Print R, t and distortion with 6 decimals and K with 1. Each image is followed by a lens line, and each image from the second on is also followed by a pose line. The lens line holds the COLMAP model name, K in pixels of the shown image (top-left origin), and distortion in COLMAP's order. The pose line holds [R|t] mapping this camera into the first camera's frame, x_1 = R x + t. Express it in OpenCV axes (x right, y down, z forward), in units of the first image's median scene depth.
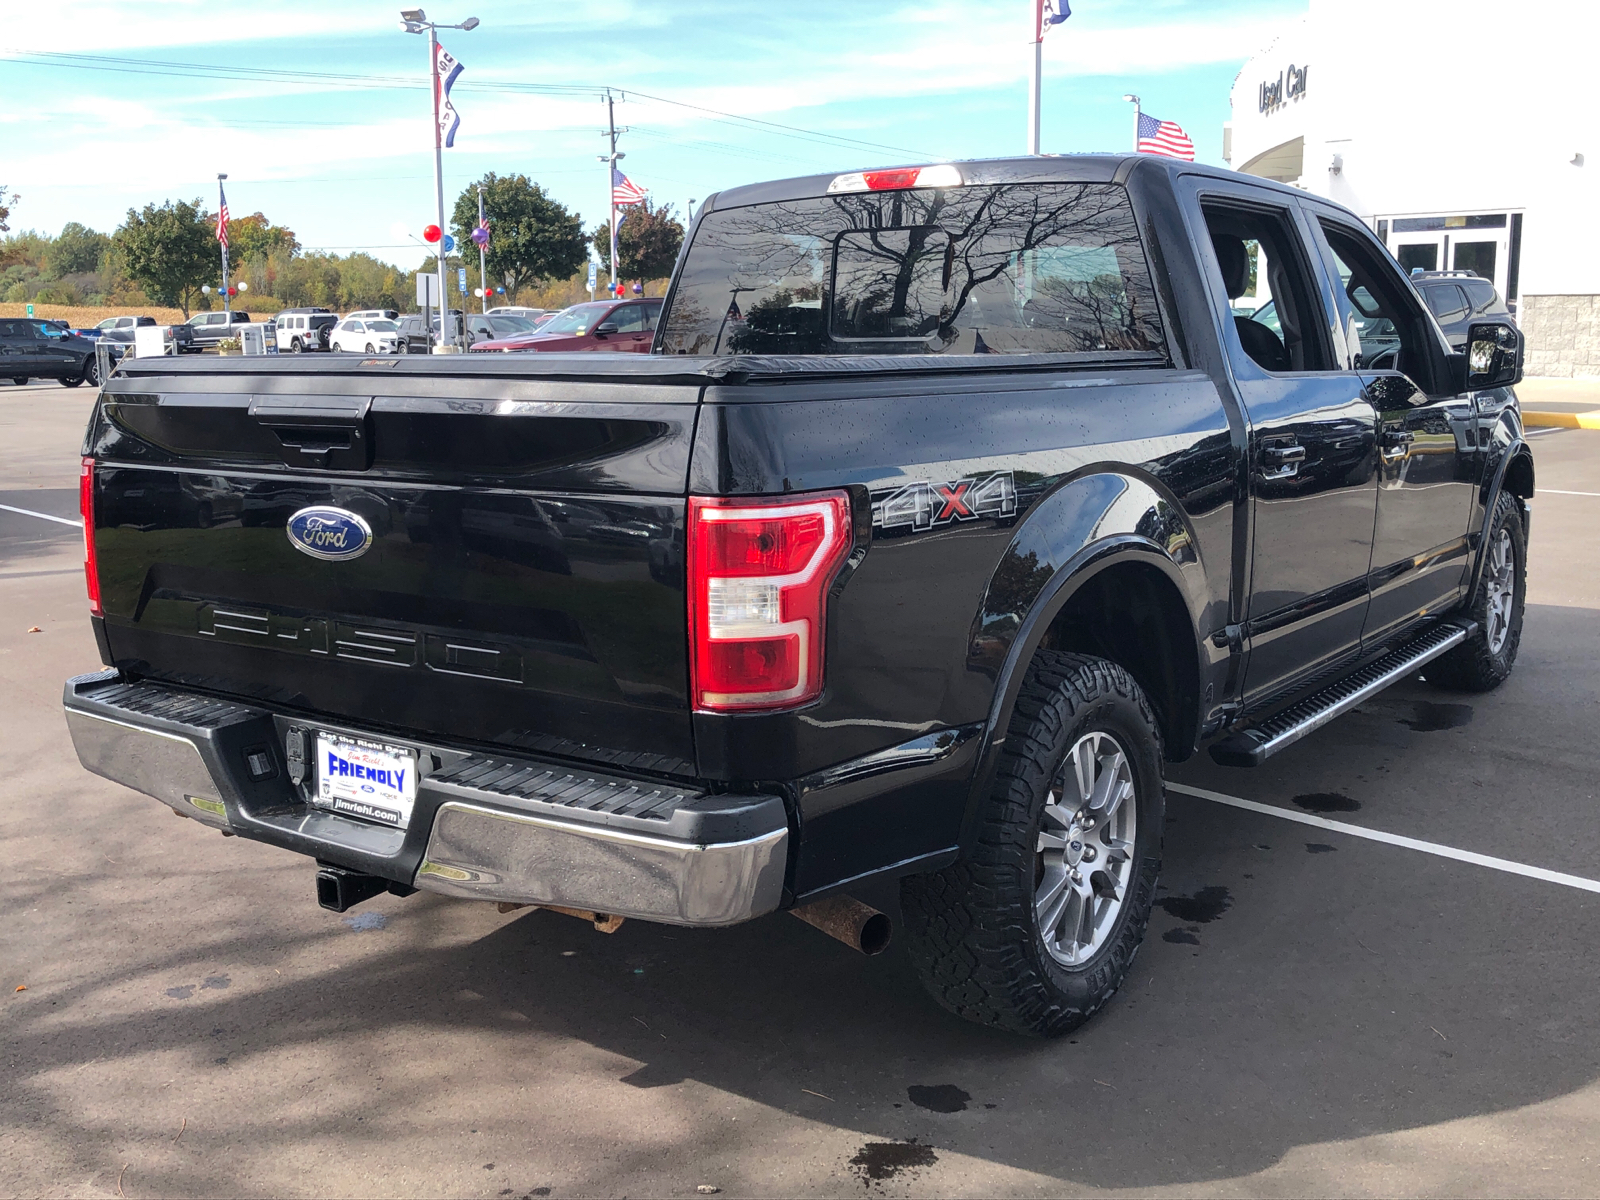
lens RADIAL K [[1604.9, 0, 802.6], [0, 1604.9, 547.7], [0, 0, 1]] dist [0.138965, -0.319731]
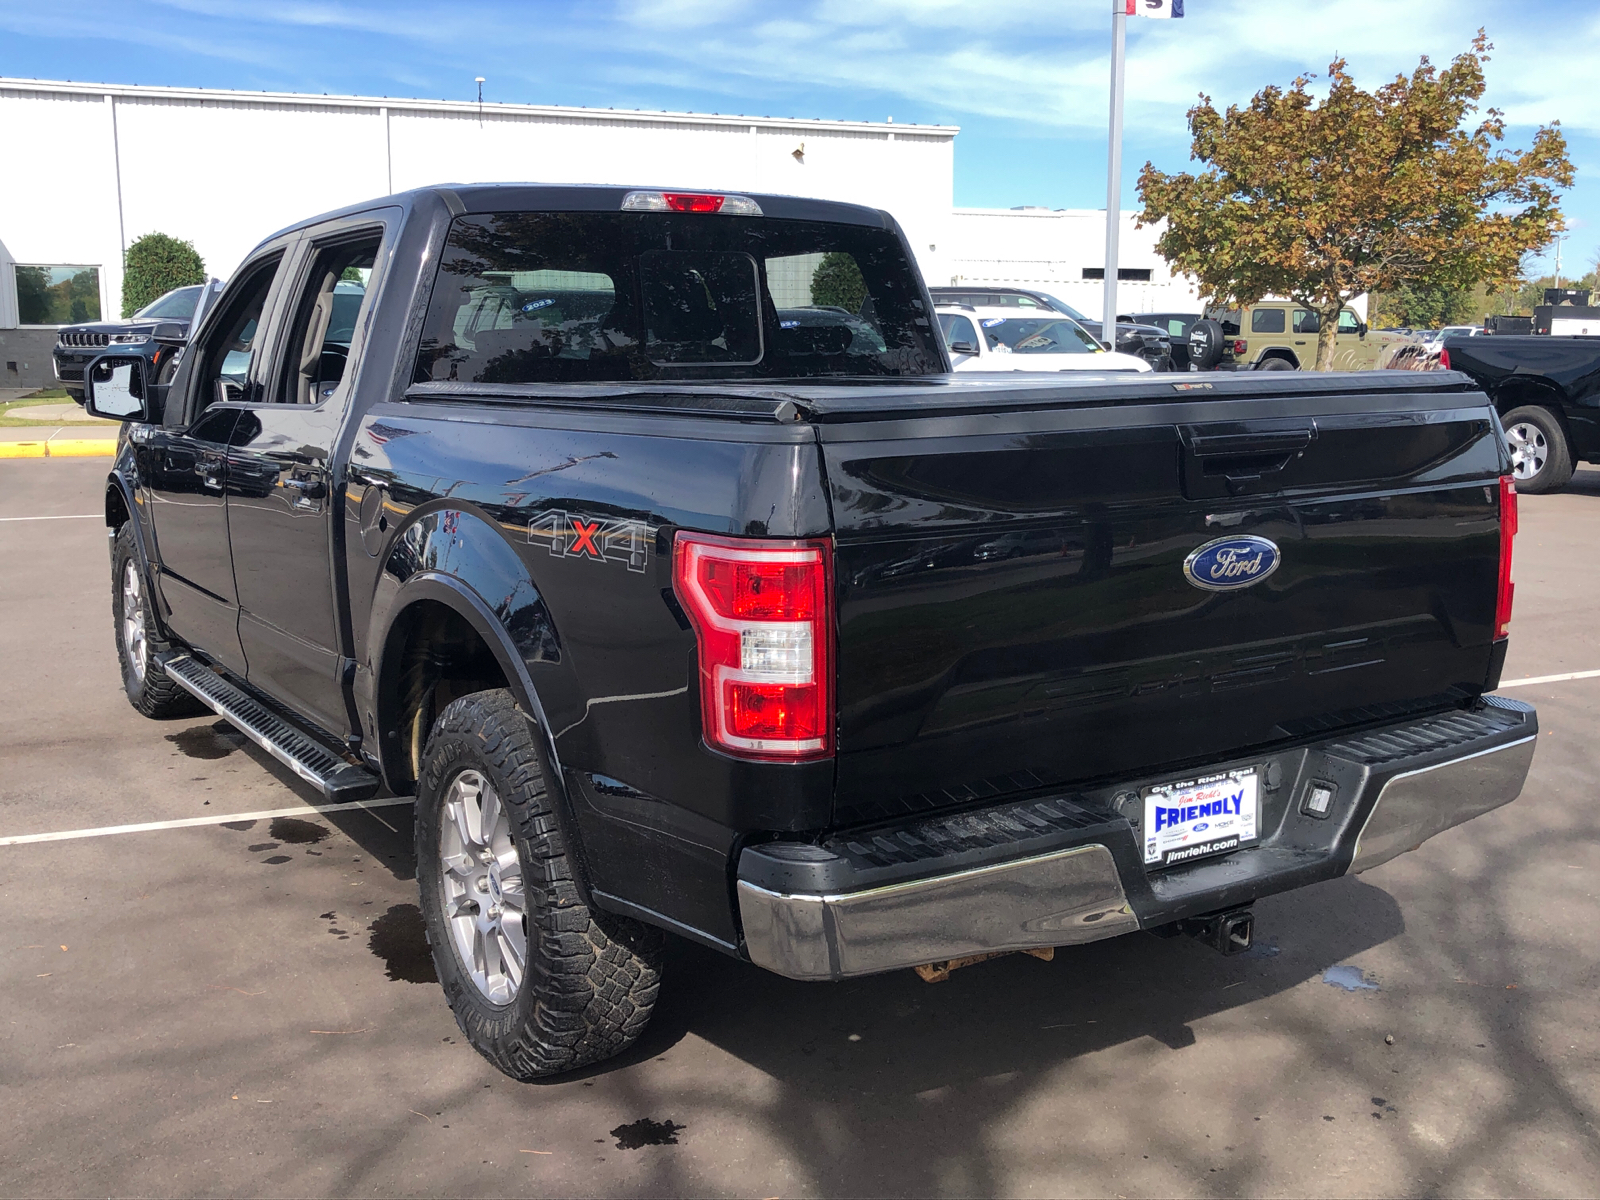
lens RADIAL K [[1614.4, 0, 789.3], [0, 1614.4, 563.0], [0, 0, 1]] dist [0.040288, 0.006353]
pose [[0.375884, -0.120260, 0.918830, -1.046809], [0.128874, 0.988692, 0.076683, -0.095933], [-0.917662, 0.089589, 0.387132, 0.712991]]
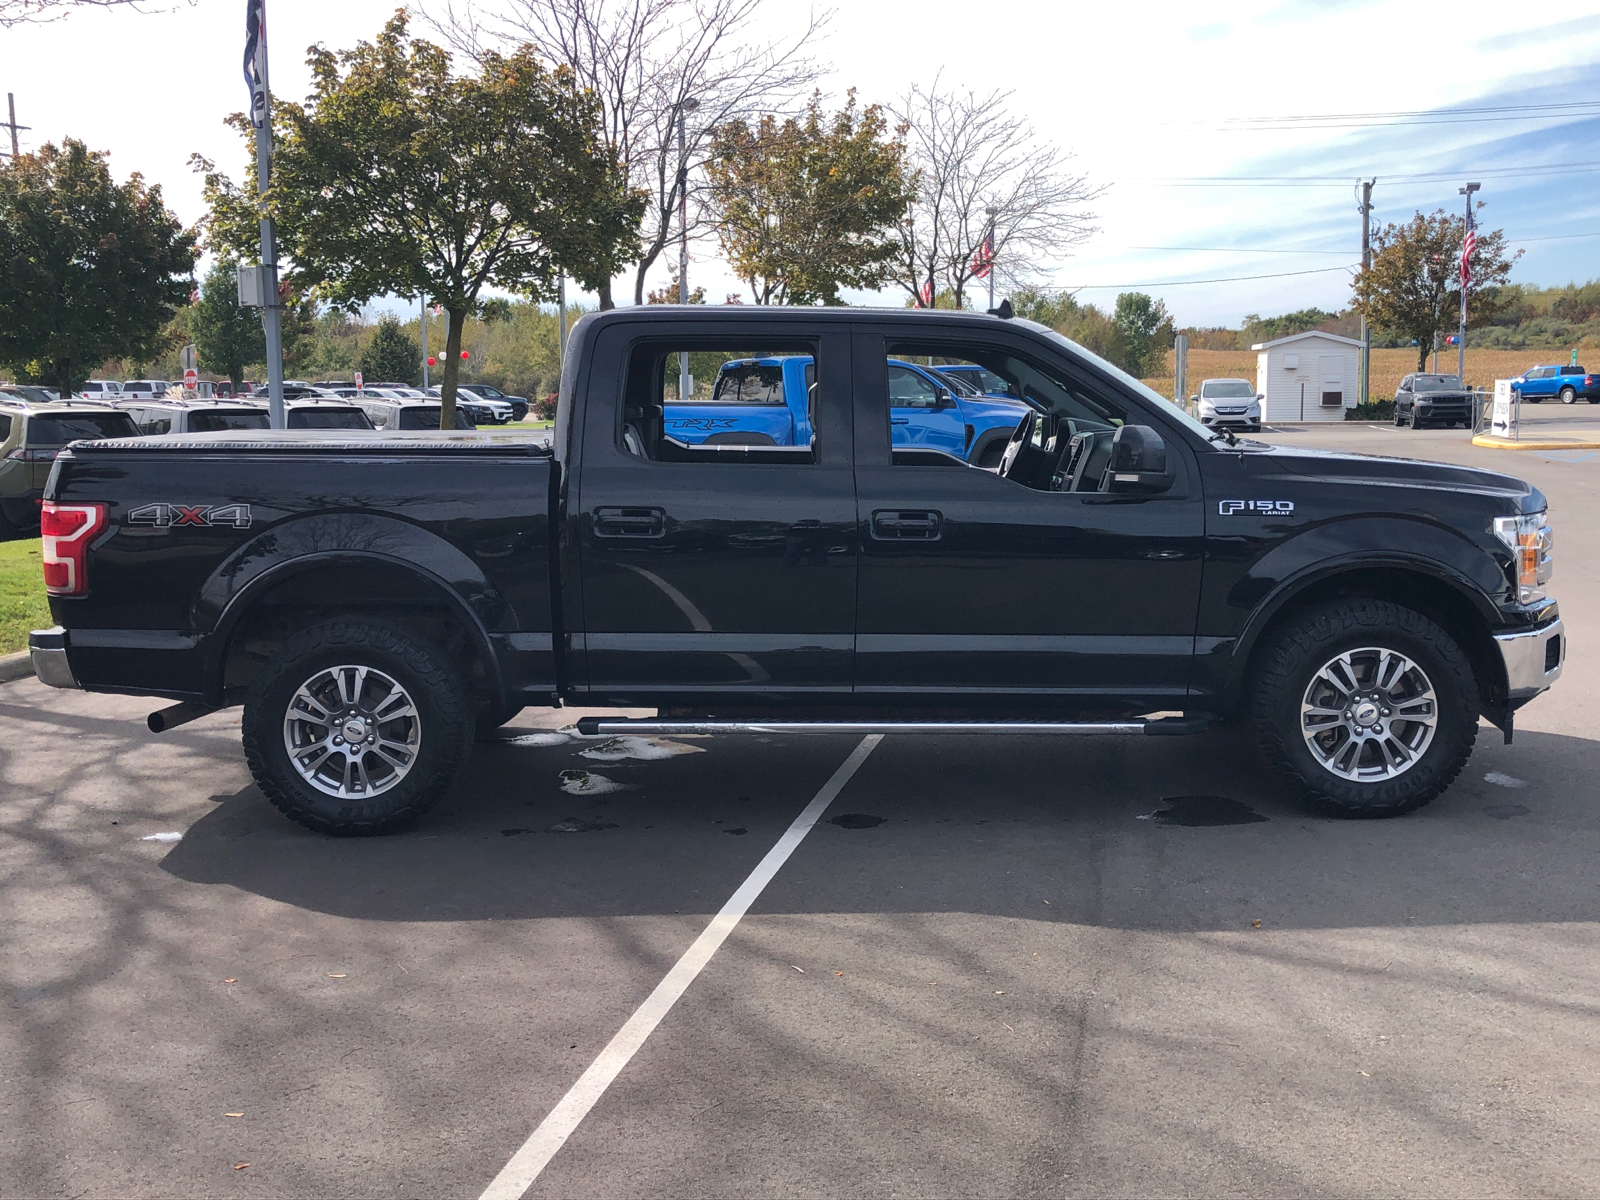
lens RADIAL K [[1580.4, 0, 800.0], [0, 1580.4, 600.0], [0, 0, 1]] dist [0.064831, -0.136770]
pose [[0.582942, 0.120407, -0.803542, 1.710624], [-0.111211, 0.991475, 0.067888, -0.115118], [0.804867, 0.049788, 0.591364, 0.367389]]
